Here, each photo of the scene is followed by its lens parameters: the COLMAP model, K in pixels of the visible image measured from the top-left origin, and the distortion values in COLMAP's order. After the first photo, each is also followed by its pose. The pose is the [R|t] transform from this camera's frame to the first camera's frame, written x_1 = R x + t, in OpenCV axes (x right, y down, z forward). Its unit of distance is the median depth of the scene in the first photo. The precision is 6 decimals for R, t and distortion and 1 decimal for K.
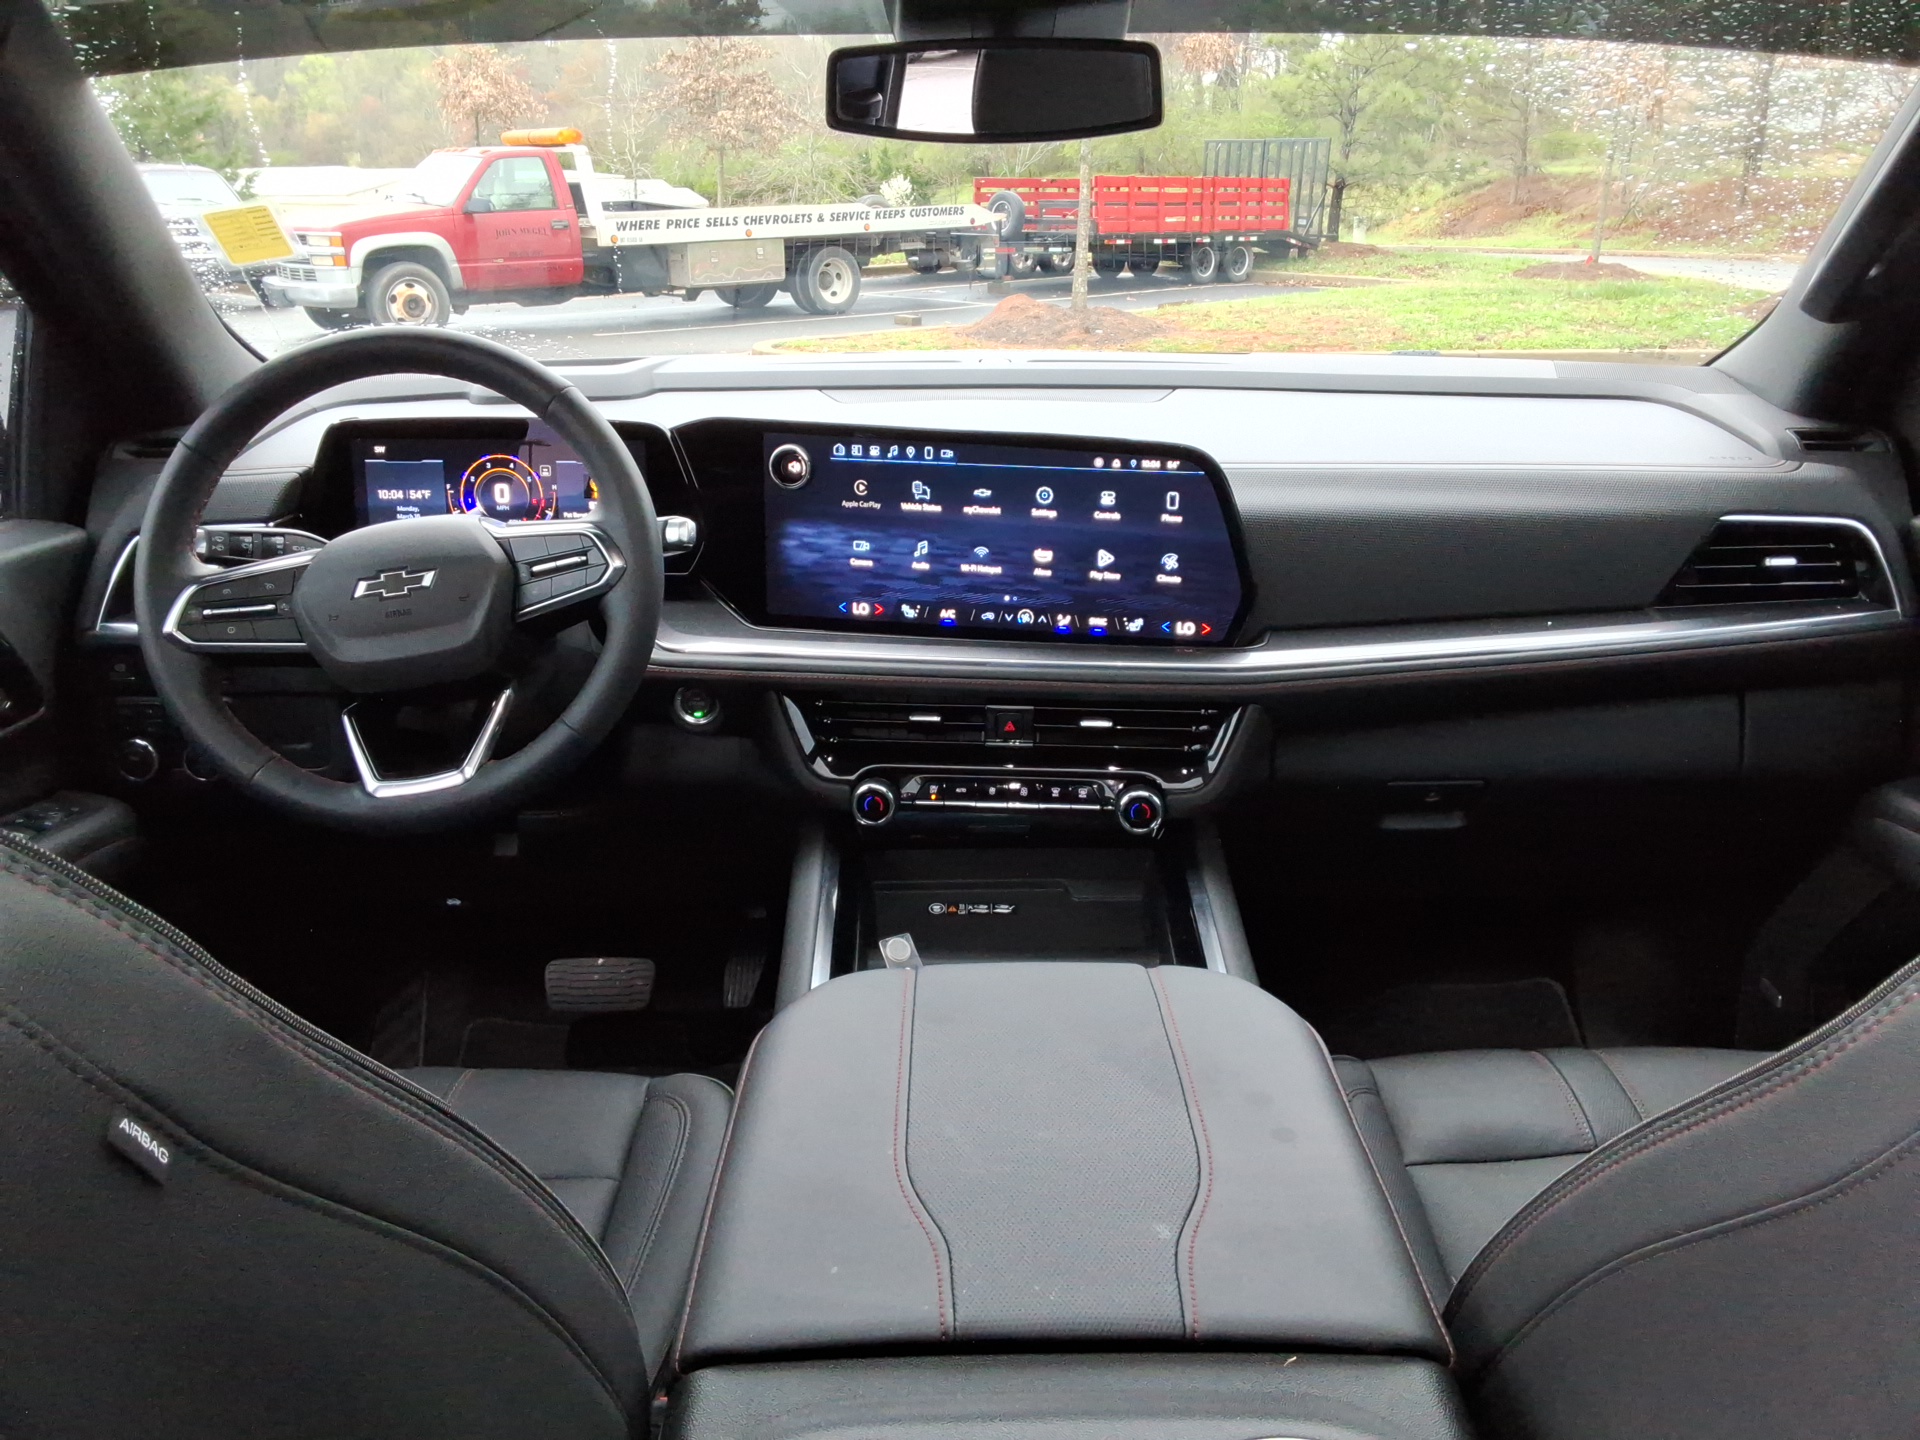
lens RADIAL K [[1533.5, 0, 967.9], [0, 1533.5, 689.2], [0, 0, 1]] dist [0.108289, -0.167483]
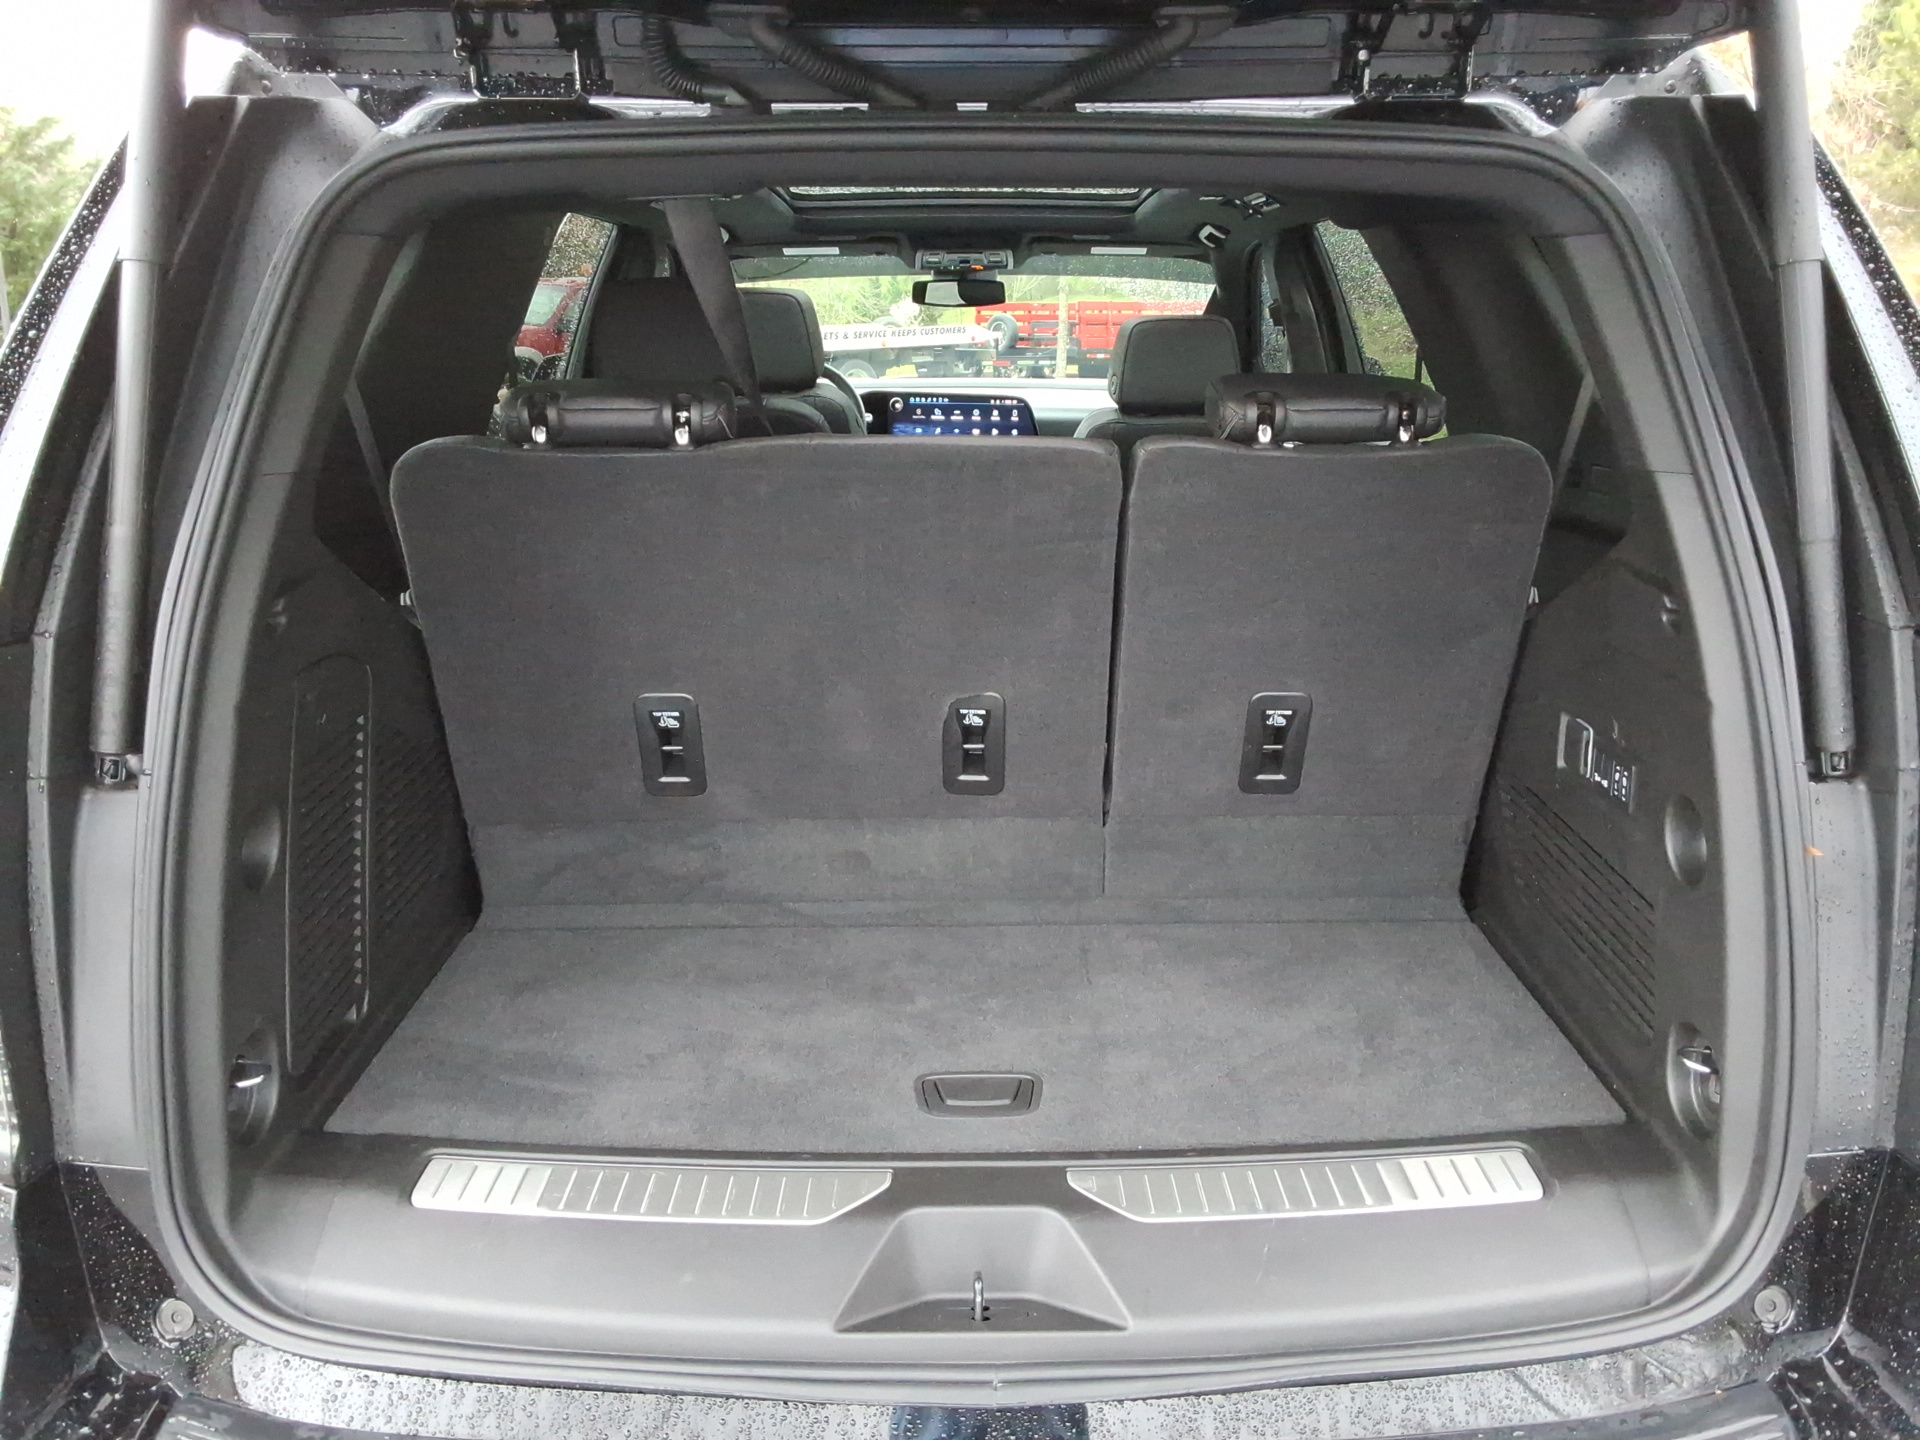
lens RADIAL K [[1608.1, 0, 960.0], [0, 1608.1, 720.0], [0, 0, 1]] dist [0.007624, -0.003442]
pose [[0.999958, 0.002757, -0.008688, 0.045569], [-0.003296, 0.998029, -0.062669, 0.707417], [0.008498, 0.062695, 0.997997, -2.256918]]
